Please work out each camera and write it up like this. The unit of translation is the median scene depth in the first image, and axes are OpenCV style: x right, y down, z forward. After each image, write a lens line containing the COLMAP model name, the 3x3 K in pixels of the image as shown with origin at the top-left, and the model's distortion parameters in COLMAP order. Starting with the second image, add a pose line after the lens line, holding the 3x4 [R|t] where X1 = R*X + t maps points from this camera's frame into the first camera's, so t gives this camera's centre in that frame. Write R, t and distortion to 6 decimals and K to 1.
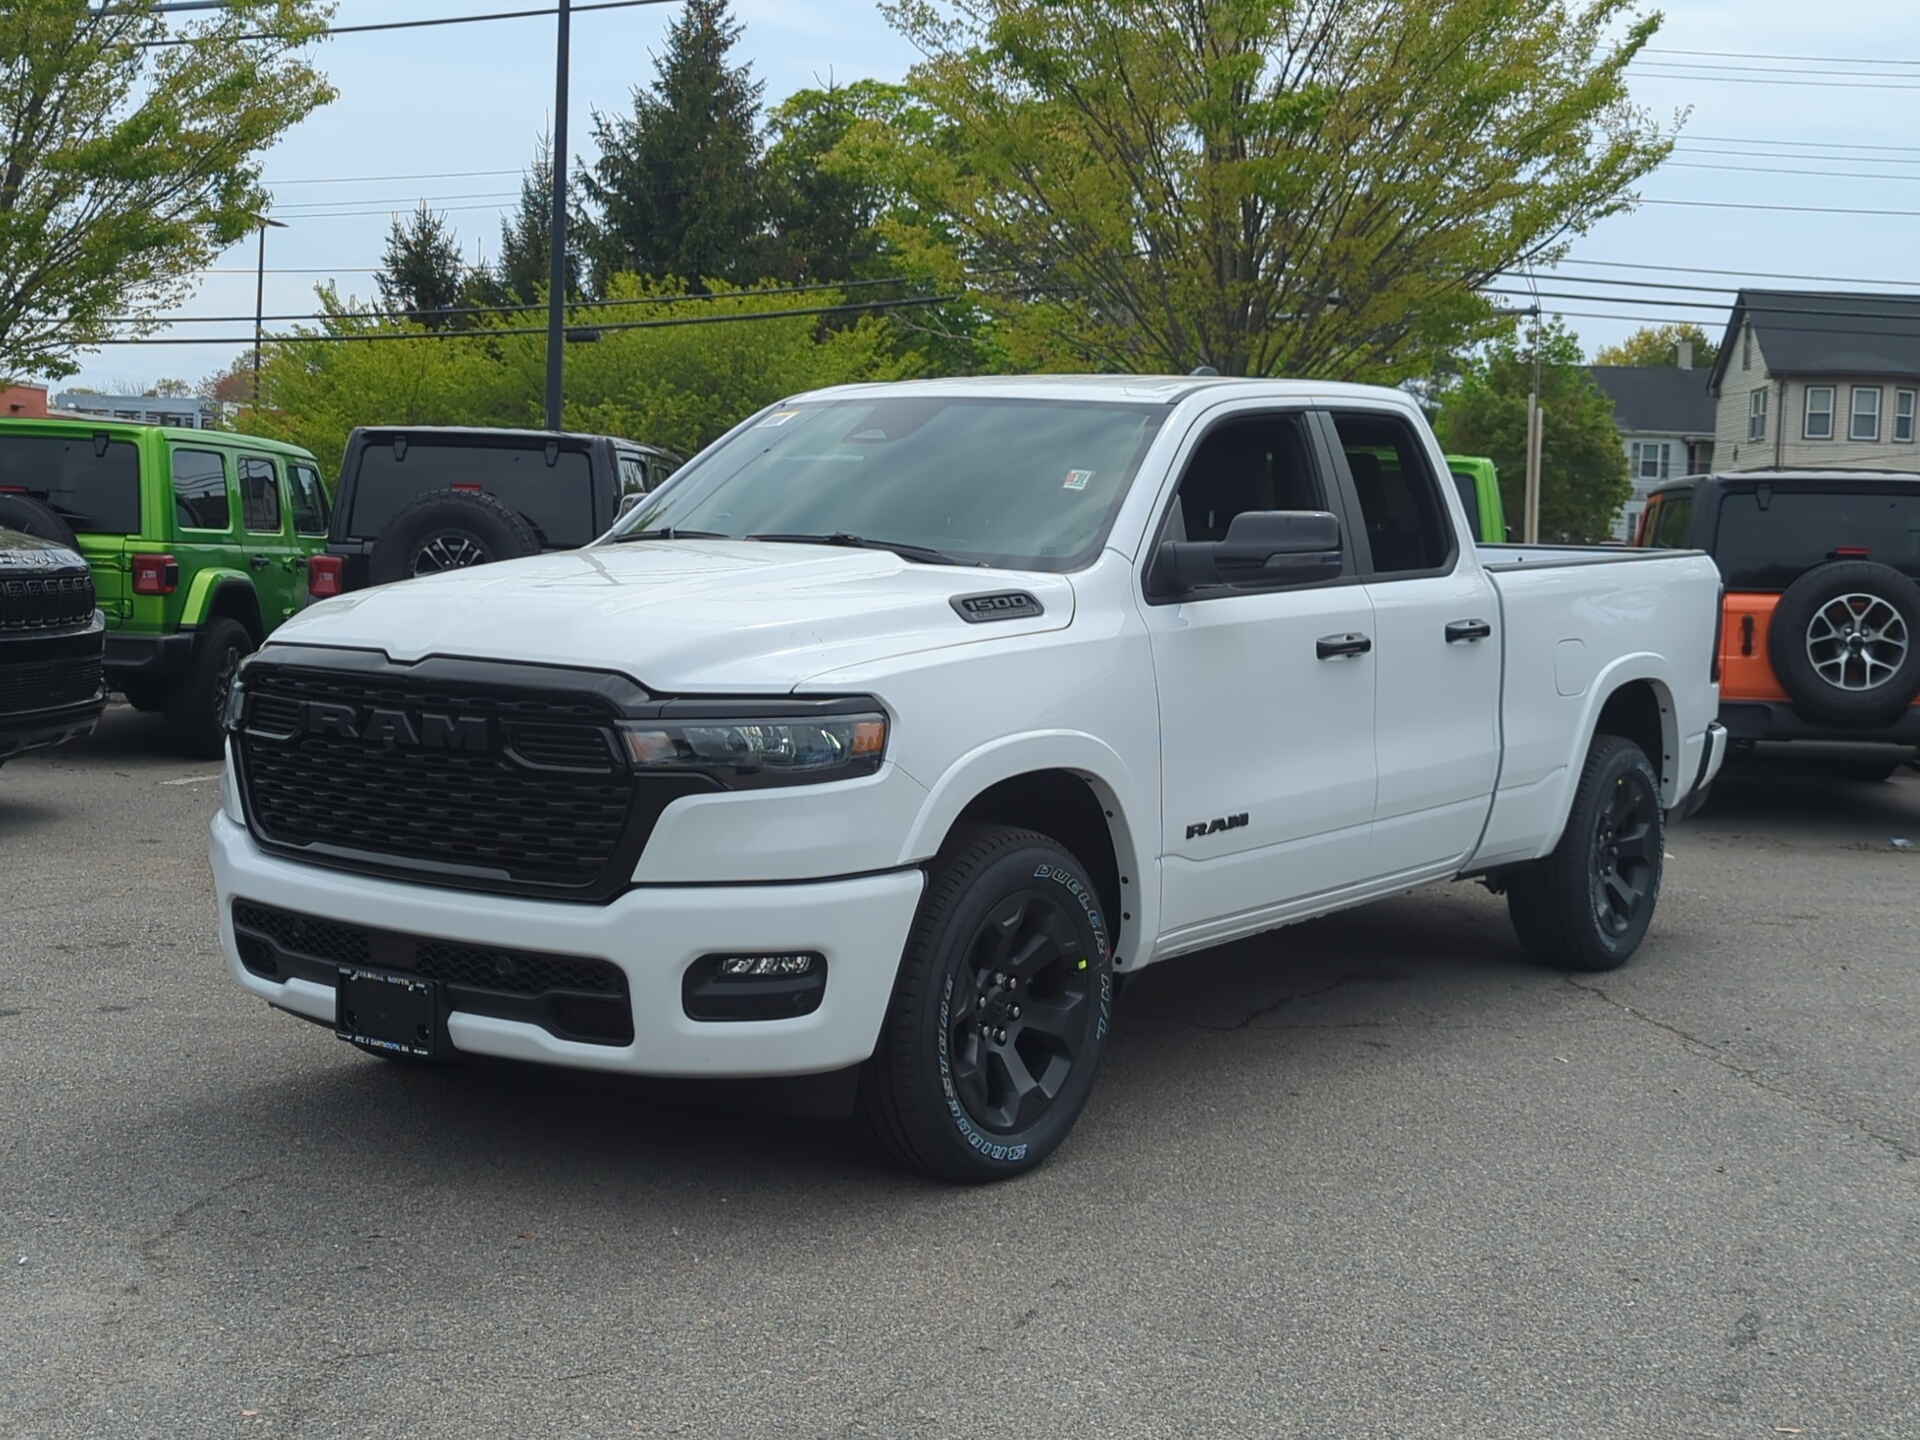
lens RADIAL K [[2502.3, 0, 958.2], [0, 2502.3, 636.5], [0, 0, 1]] dist [0.198071, -0.635403]
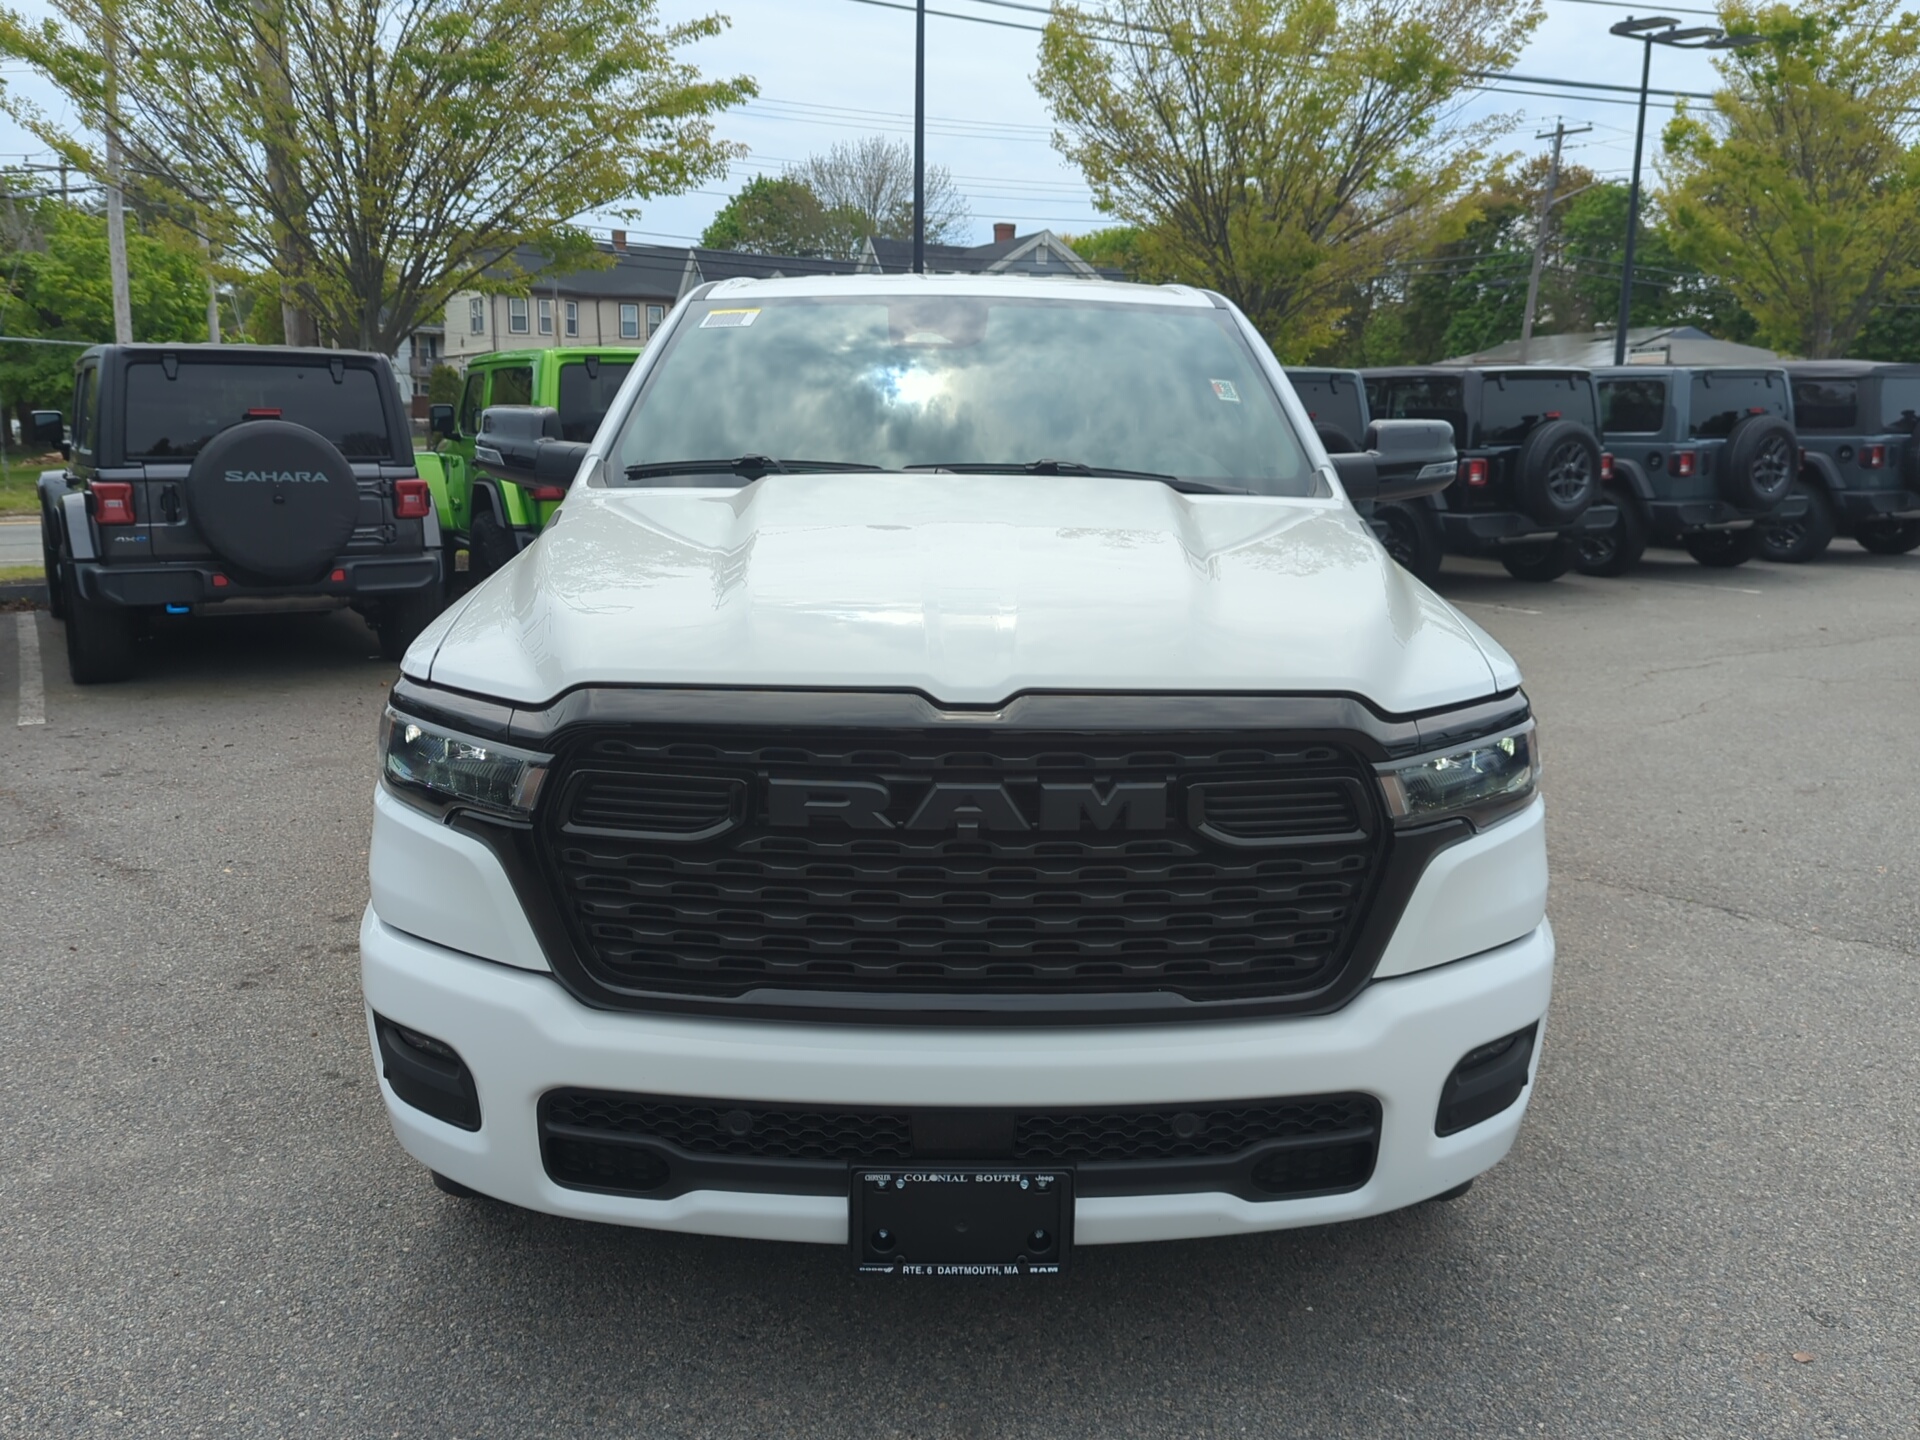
lens RADIAL K [[1568.8, 0, 974.1], [0, 1568.8, 697.7], [0, 0, 1]] dist [0.050030, -0.069438]
pose [[0.791804, -0.124996, 0.597848, -0.393889], [0.034021, 0.986341, 0.161163, -0.048188], [-0.609827, -0.107270, 0.785242, 0.592257]]
